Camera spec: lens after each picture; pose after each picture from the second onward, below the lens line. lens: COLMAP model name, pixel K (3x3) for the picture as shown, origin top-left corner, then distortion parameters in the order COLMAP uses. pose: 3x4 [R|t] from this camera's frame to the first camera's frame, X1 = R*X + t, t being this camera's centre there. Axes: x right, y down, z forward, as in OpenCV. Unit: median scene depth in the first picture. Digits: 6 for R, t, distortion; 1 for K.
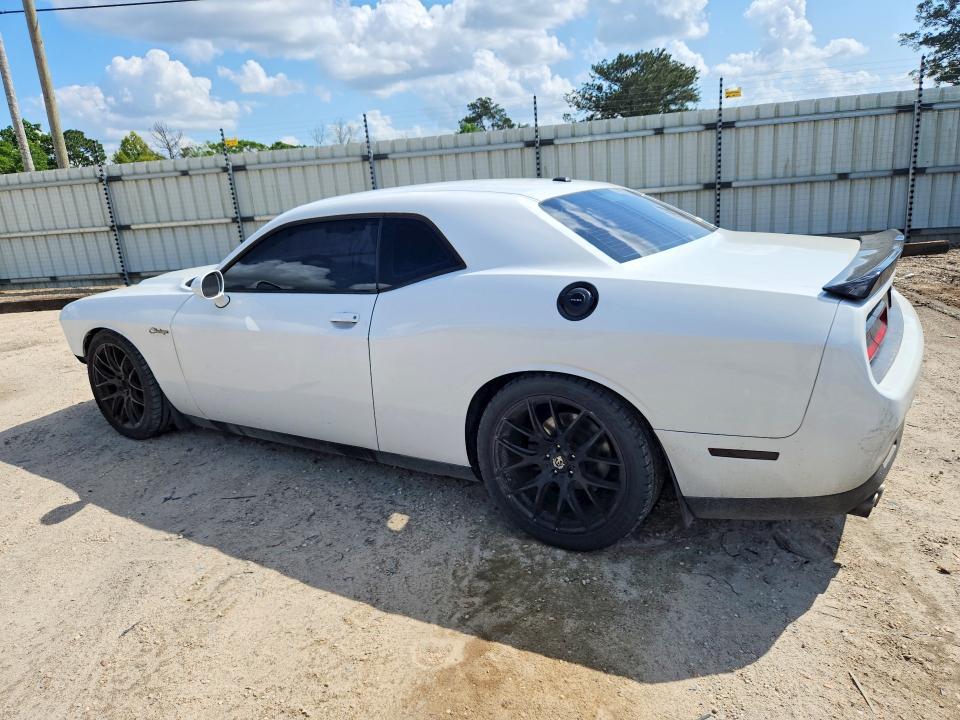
lens RADIAL K [[633.1, 0, 480.0], [0, 633.1, 360.0], [0, 0, 1]] dist [0.003104, 0.001304]
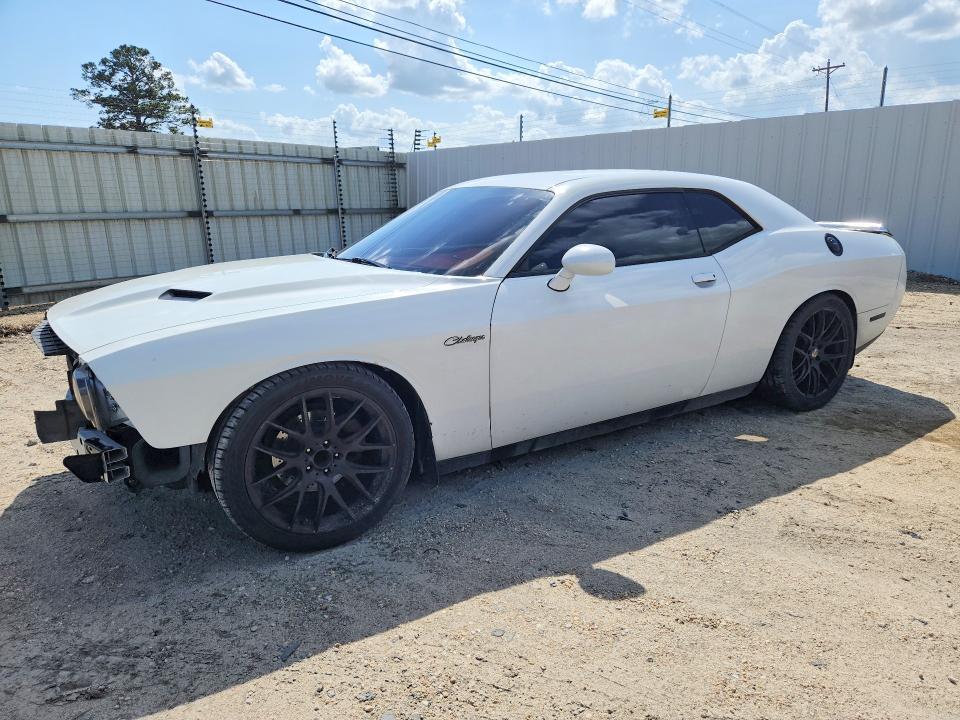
lens RADIAL K [[629.8, 0, 480.0], [0, 629.8, 360.0], [0, 0, 1]] dist [0.024172, -0.000436]
pose [[0.466683, -0.148444, 0.871878, -0.332580], [0.209307, 0.976347, 0.054197, -0.016516], [-0.859301, 0.157197, 0.486715, 0.192842]]
